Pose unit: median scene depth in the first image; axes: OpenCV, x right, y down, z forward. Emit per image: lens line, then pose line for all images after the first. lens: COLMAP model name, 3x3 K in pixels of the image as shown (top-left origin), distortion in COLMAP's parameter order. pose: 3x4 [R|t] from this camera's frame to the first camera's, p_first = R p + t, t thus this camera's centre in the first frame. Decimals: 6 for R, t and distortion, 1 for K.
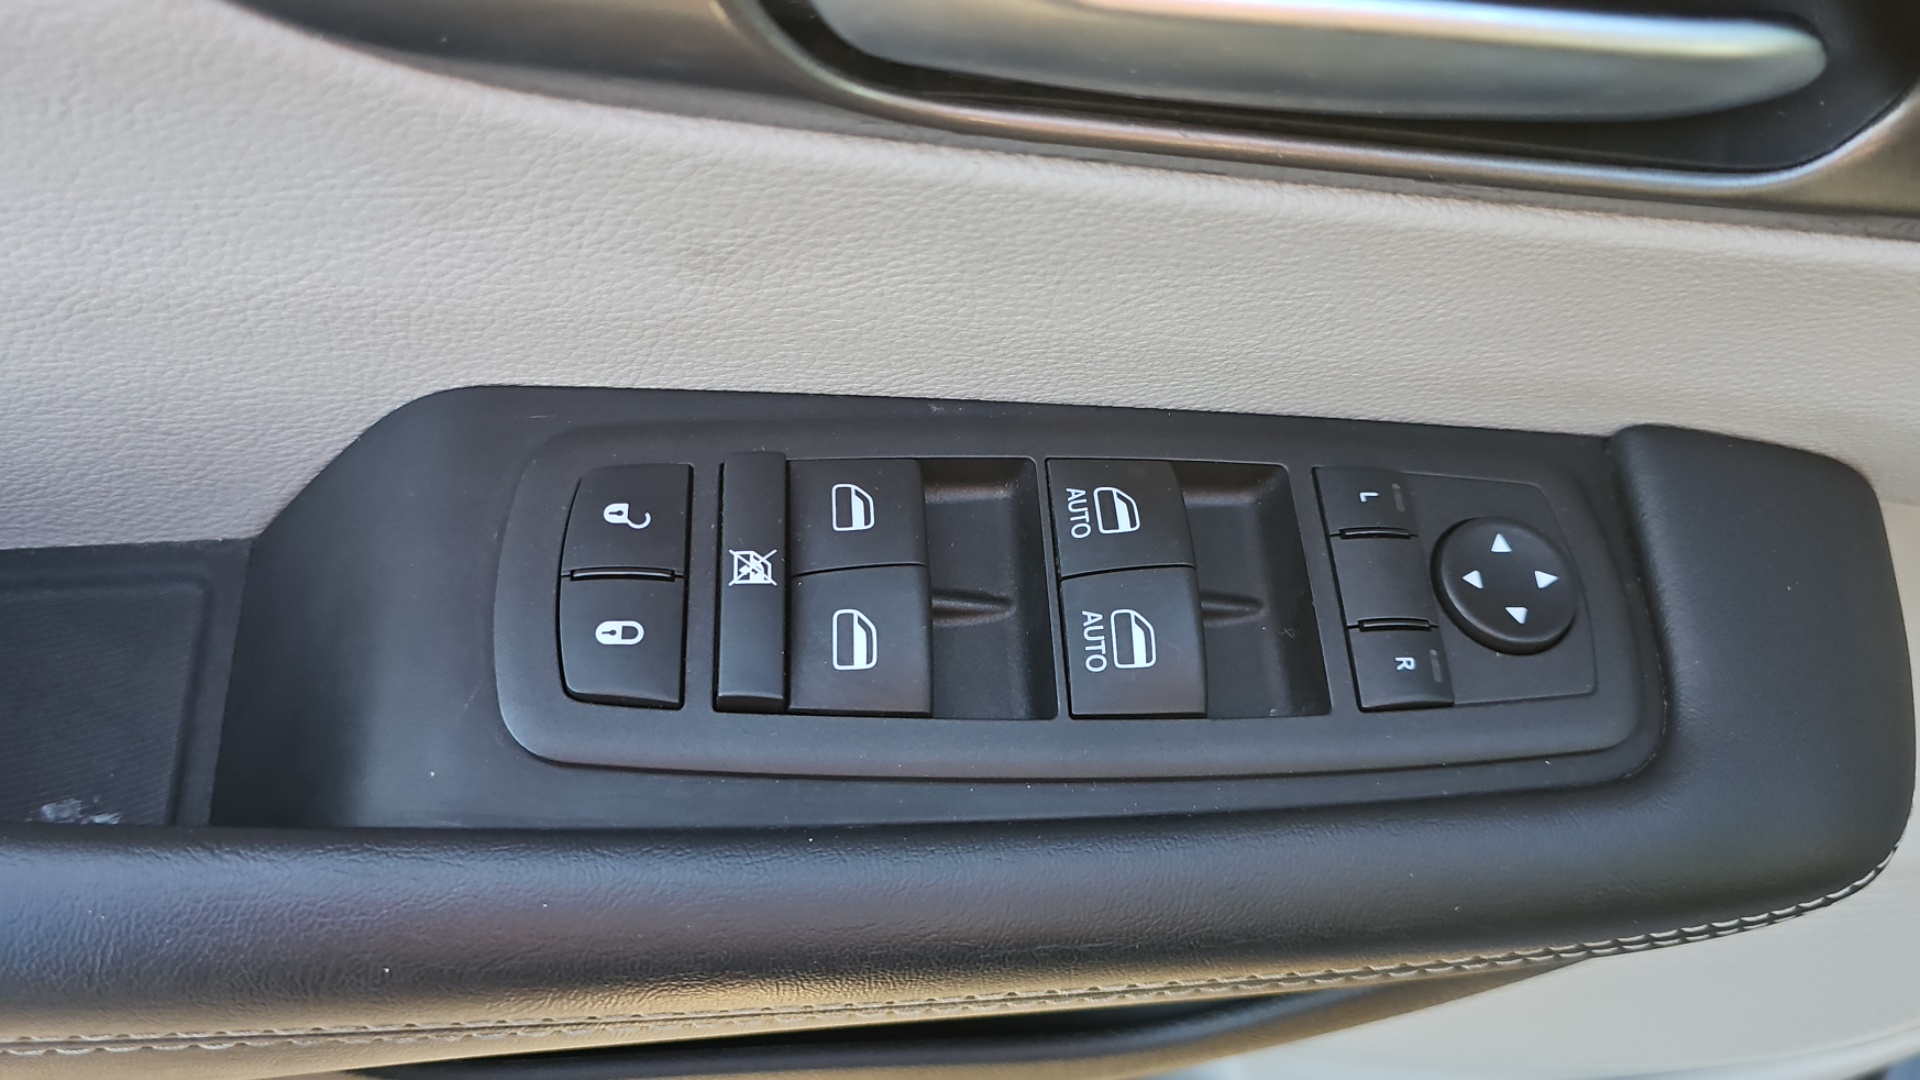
lens RADIAL K [[1469.1, 0, 966.7], [0, 1469.1, 497.5], [0, 0, 1]] dist [0.005650, 0.001679]
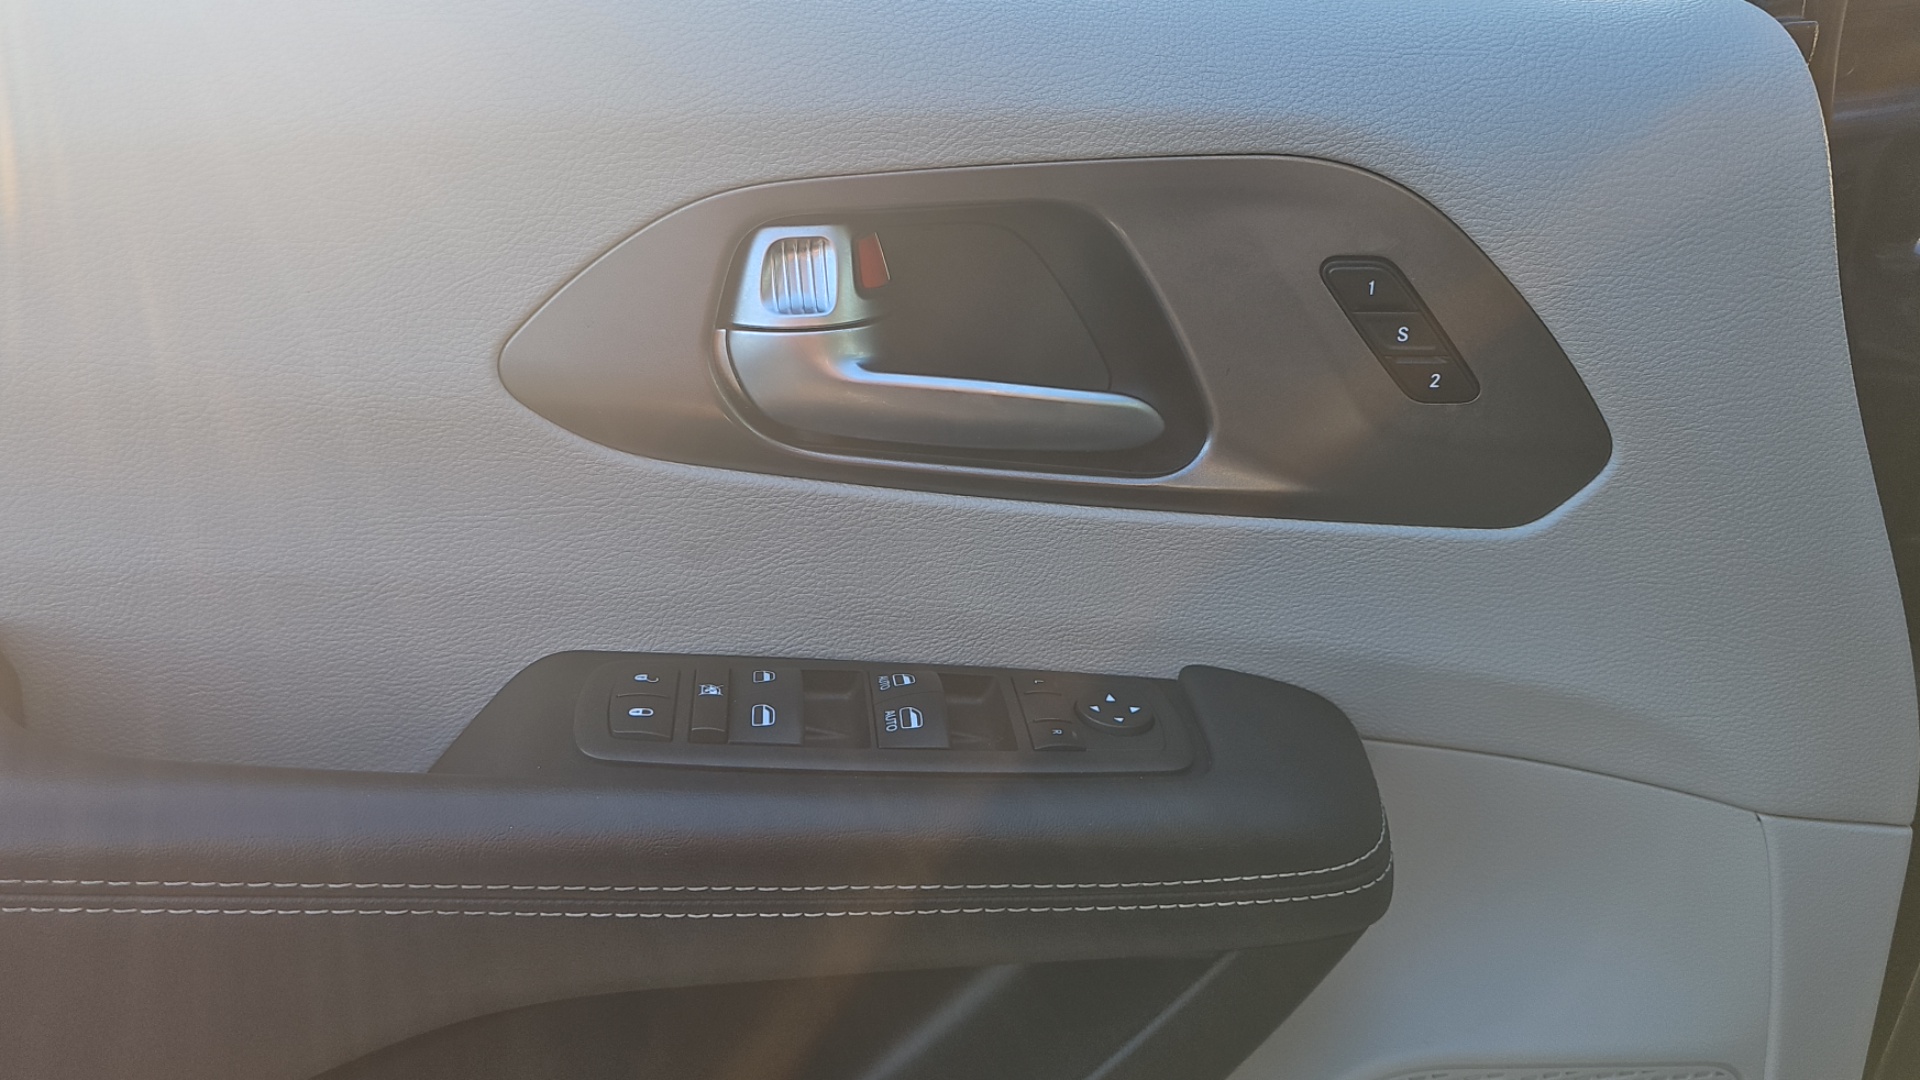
lens RADIAL K [[1408.6, 0, 970.2], [0, 1408.6, 522.2], [0, 0, 1]] dist [0.064140, -0.072310]
pose [[0.996784, -0.049492, 0.063030, 0.090937], [0.078058, 0.777666, -0.623813, 1.091764], [-0.018142, 0.626727, 0.779028, -0.614212]]
